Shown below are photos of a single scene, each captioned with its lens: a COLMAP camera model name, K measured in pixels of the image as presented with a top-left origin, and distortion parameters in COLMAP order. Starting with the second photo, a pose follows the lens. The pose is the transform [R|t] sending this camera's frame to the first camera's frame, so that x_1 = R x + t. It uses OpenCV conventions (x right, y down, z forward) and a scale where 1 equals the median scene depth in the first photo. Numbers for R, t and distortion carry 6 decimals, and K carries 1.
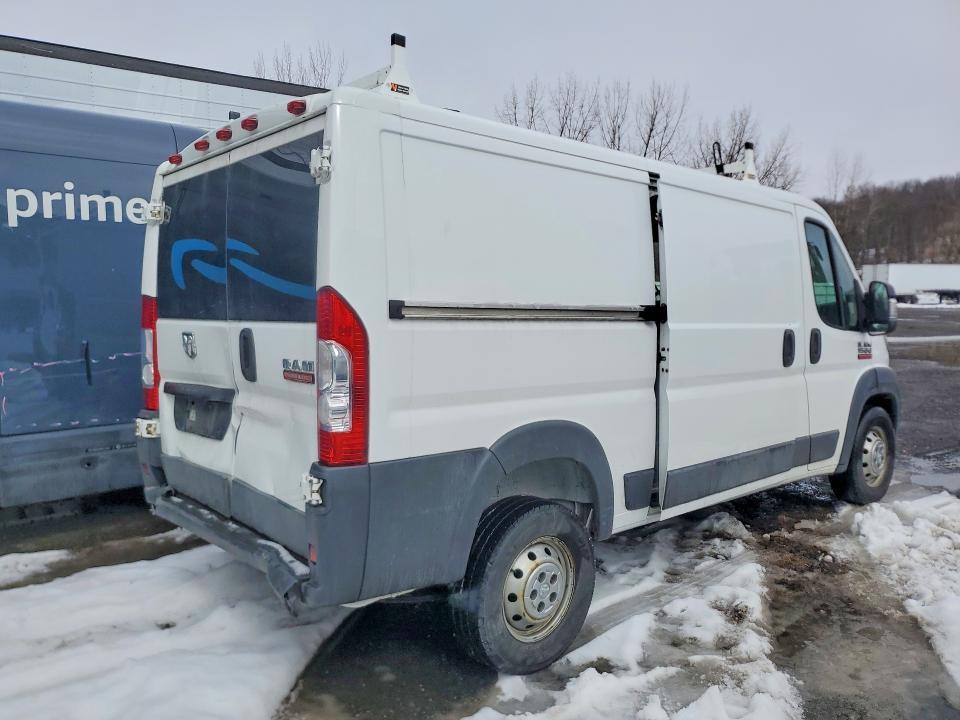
lens RADIAL K [[746.3, 0, 476.3], [0, 746.3, 358.9], [0, 0, 1]] dist [-0.012391, 0.052449]
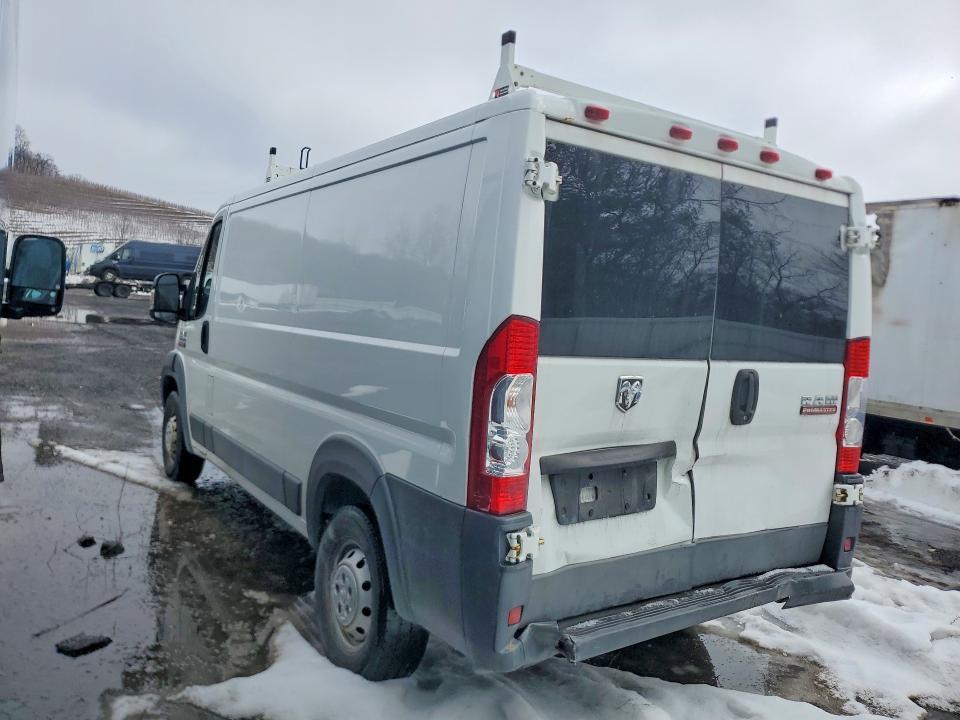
lens RADIAL K [[746.3, 0, 476.3], [0, 746.3, 358.9], [0, 0, 1]] dist [-0.012391, 0.052449]
pose [[0.121756, -0.059119, 0.990798, -1.258071], [-0.003810, 0.998189, 0.060028, -0.107279], [-0.992553, -0.011084, 0.121310, 1.200519]]
